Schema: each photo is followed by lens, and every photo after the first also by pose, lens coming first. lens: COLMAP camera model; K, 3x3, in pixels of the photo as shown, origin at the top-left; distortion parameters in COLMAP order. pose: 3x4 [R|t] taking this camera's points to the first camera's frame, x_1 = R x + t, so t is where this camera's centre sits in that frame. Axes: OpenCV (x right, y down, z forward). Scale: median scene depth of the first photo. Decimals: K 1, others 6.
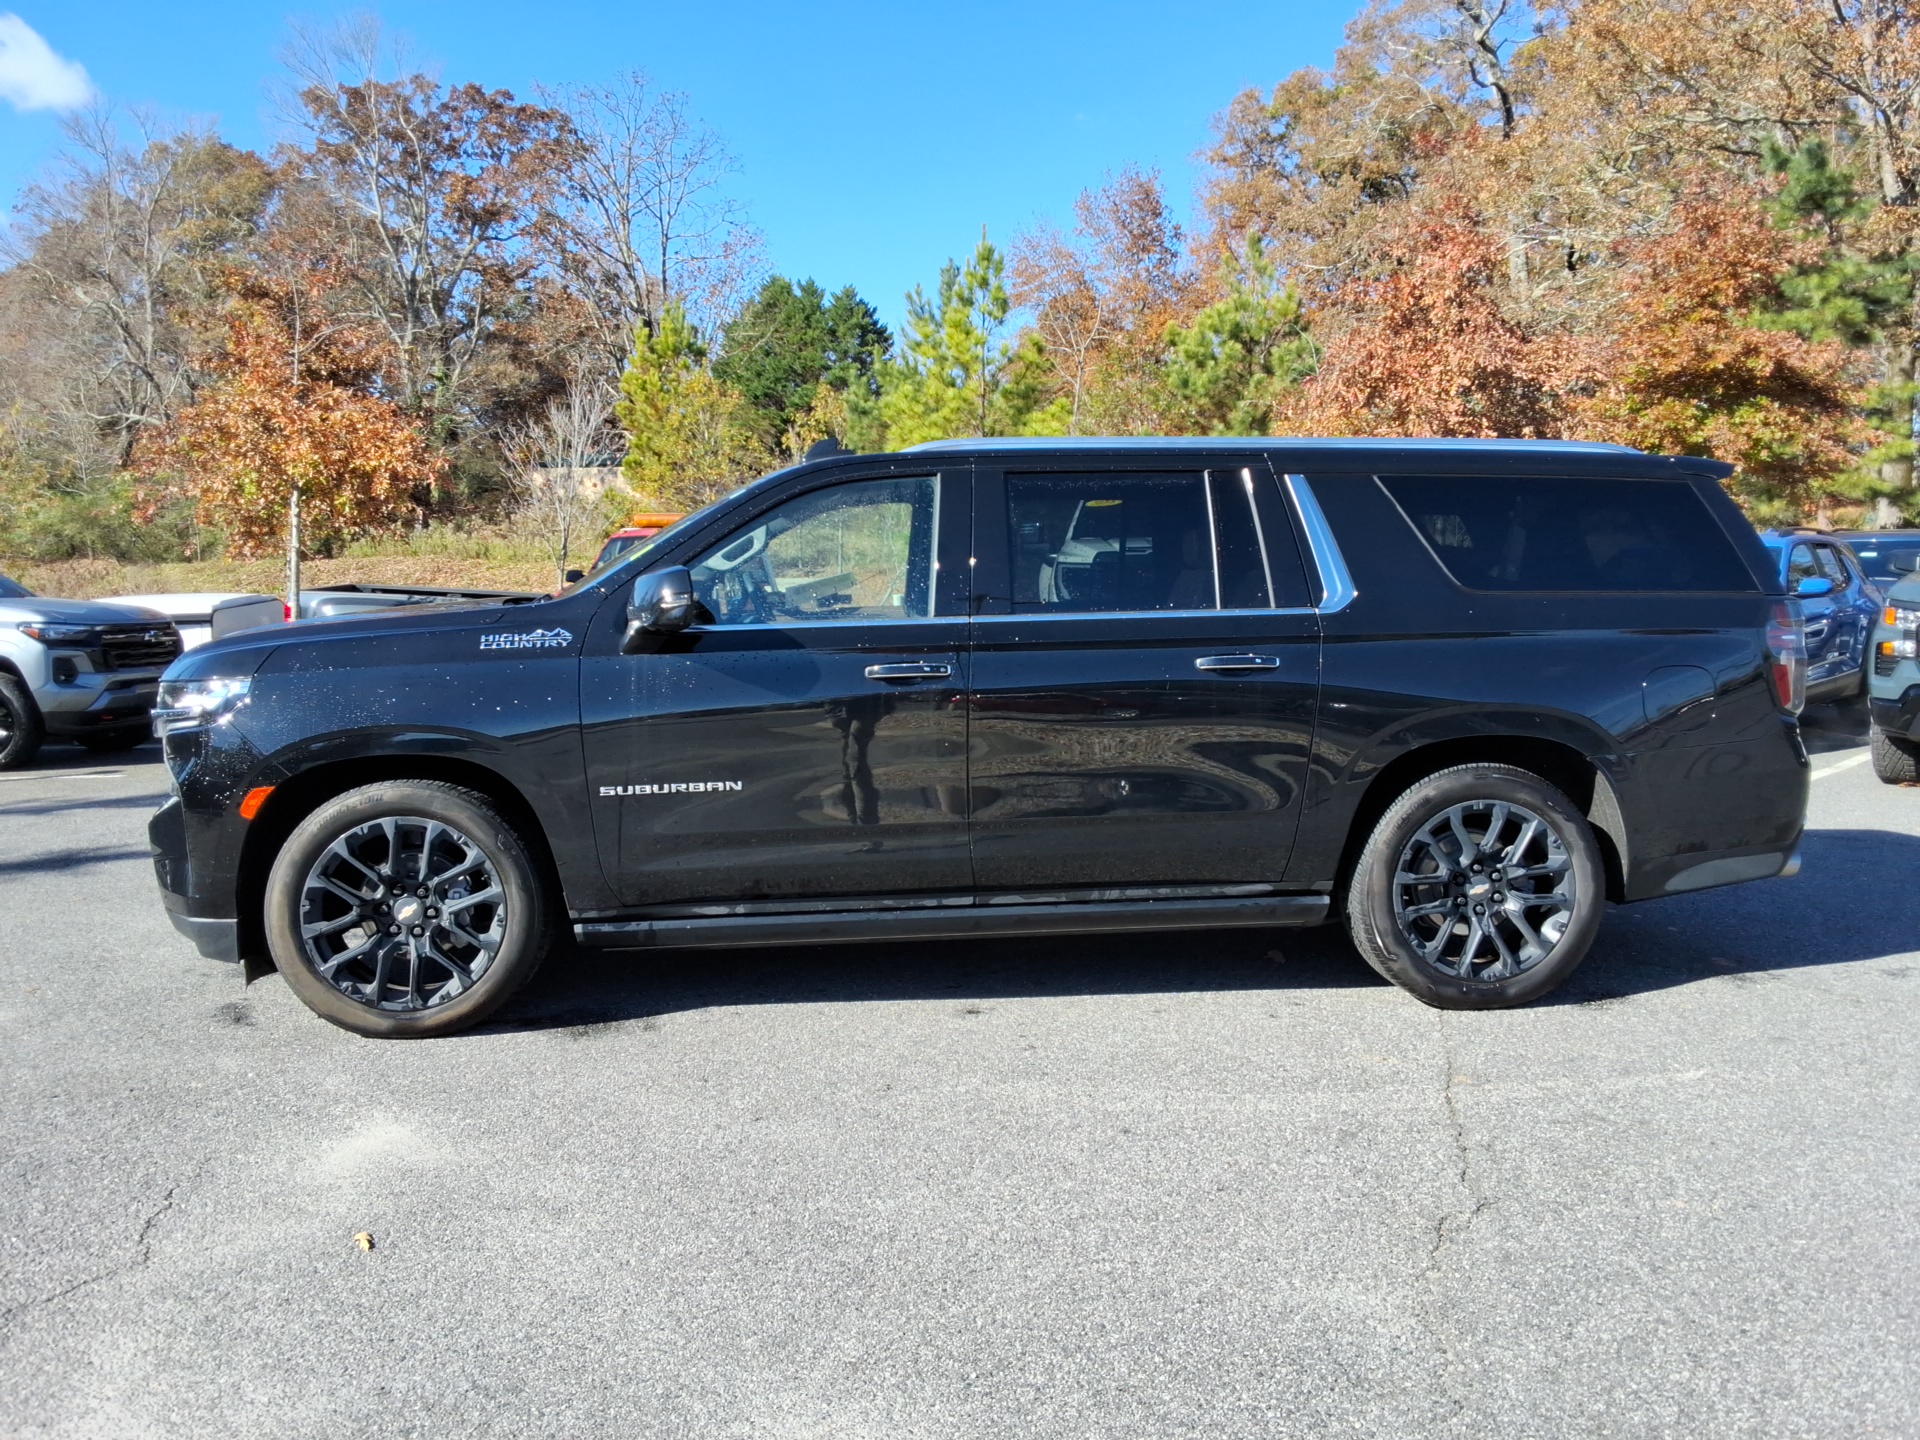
lens RADIAL K [[1540.3, 0, 954.0], [0, 1540.3, 667.8], [0, 0, 1]] dist [0.086576, -0.131878]
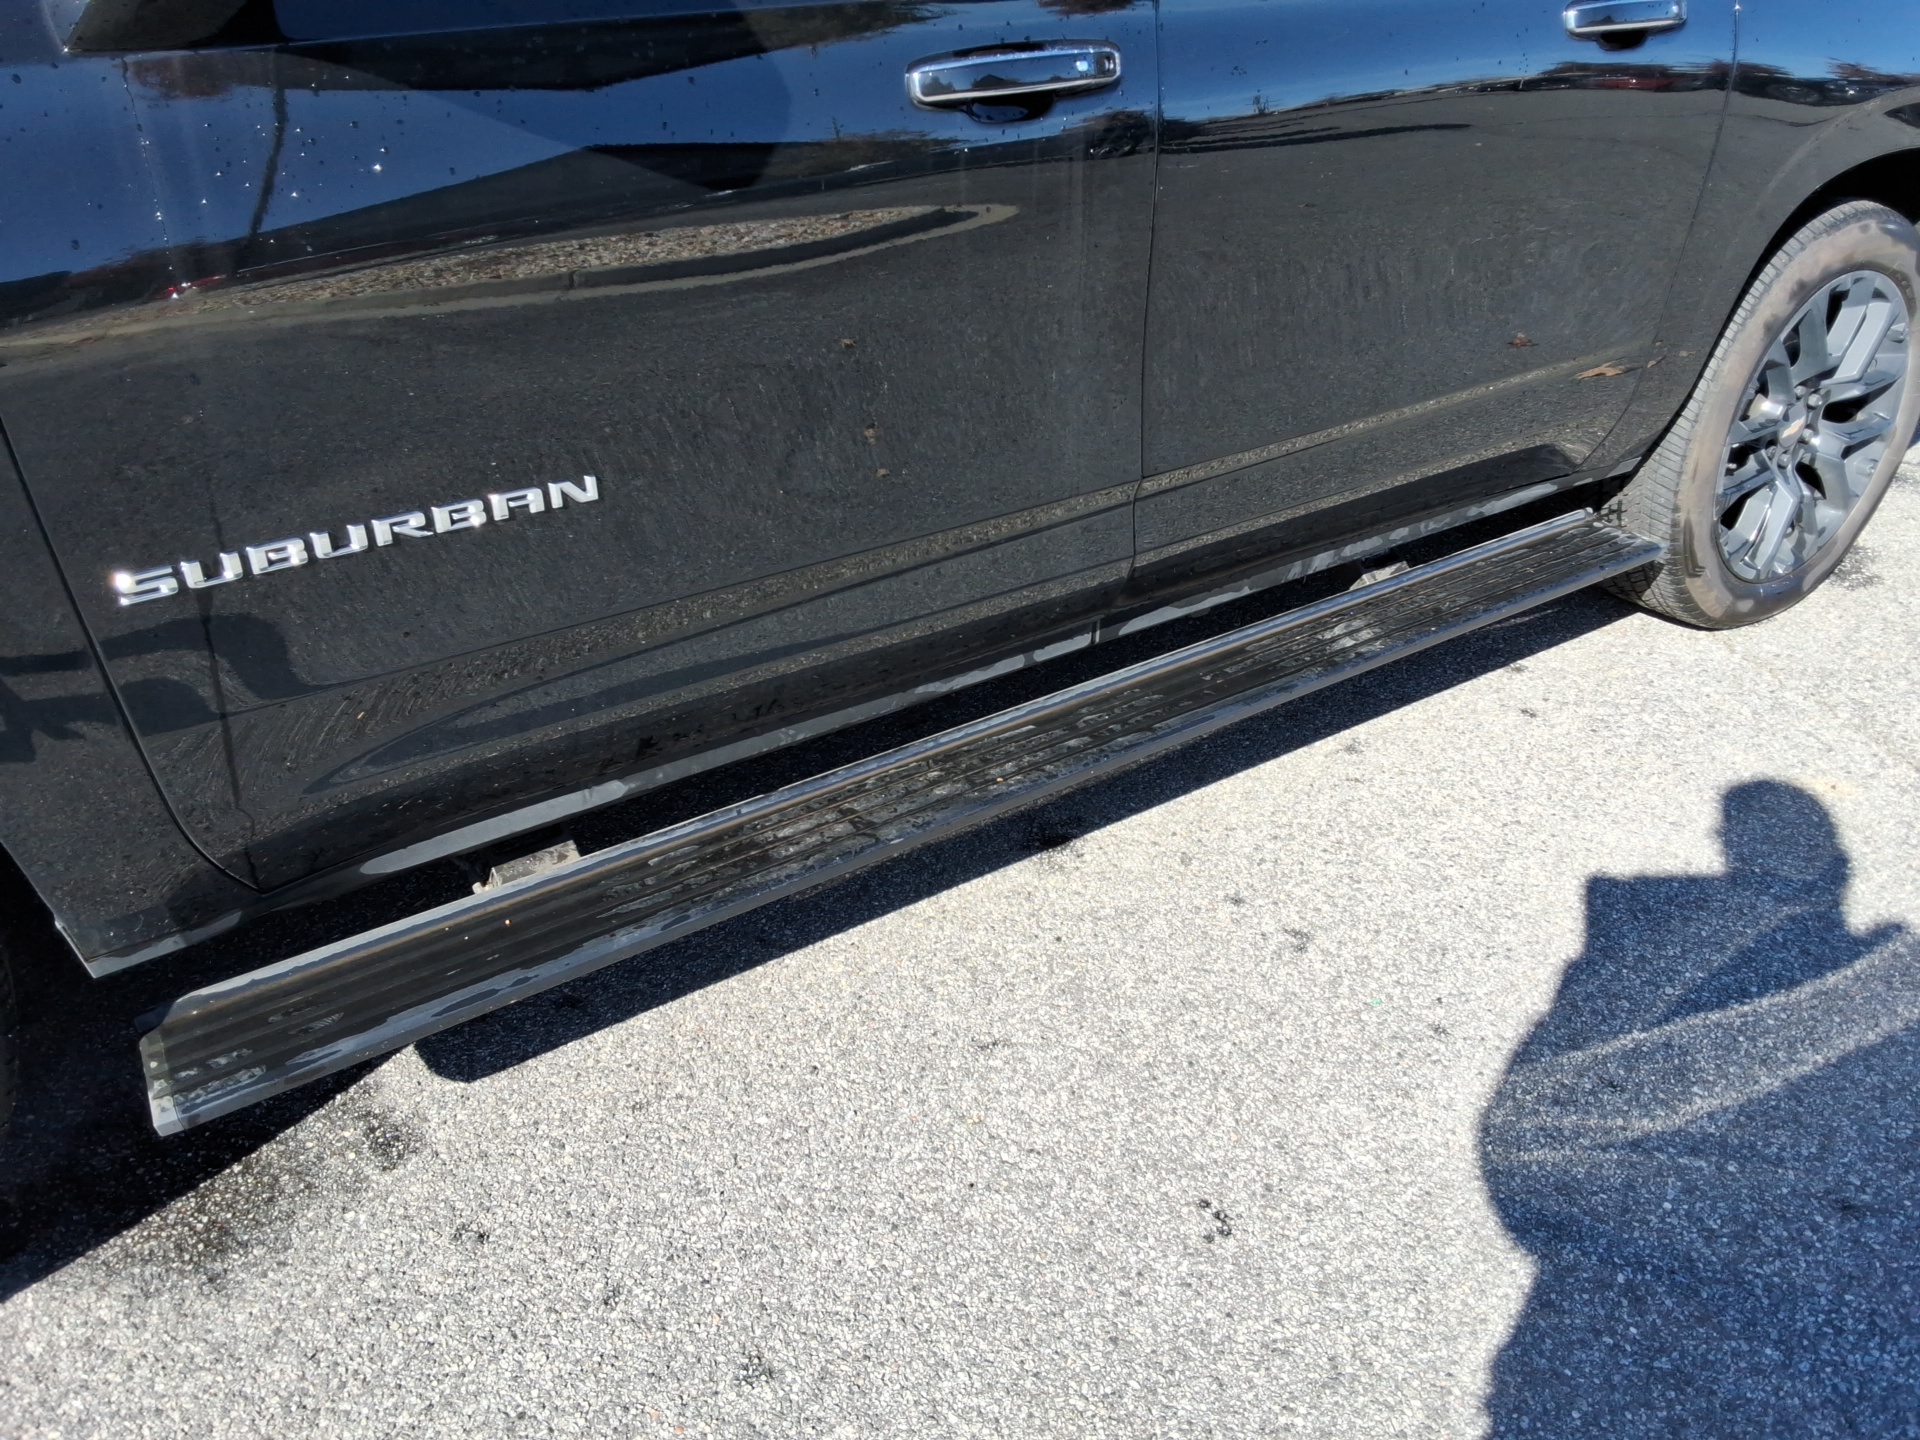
lens RADIAL K [[1540.3, 0, 978.5], [0, 1540.3, 685.4], [0, 0, 1]] dist [0.086576, -0.131878]
pose [[0.867934, -0.219387, 0.445601, -0.158769], [0.017802, 0.910323, 0.413515, -0.012675], [-0.496361, -0.350971, 0.794006, 0.495372]]
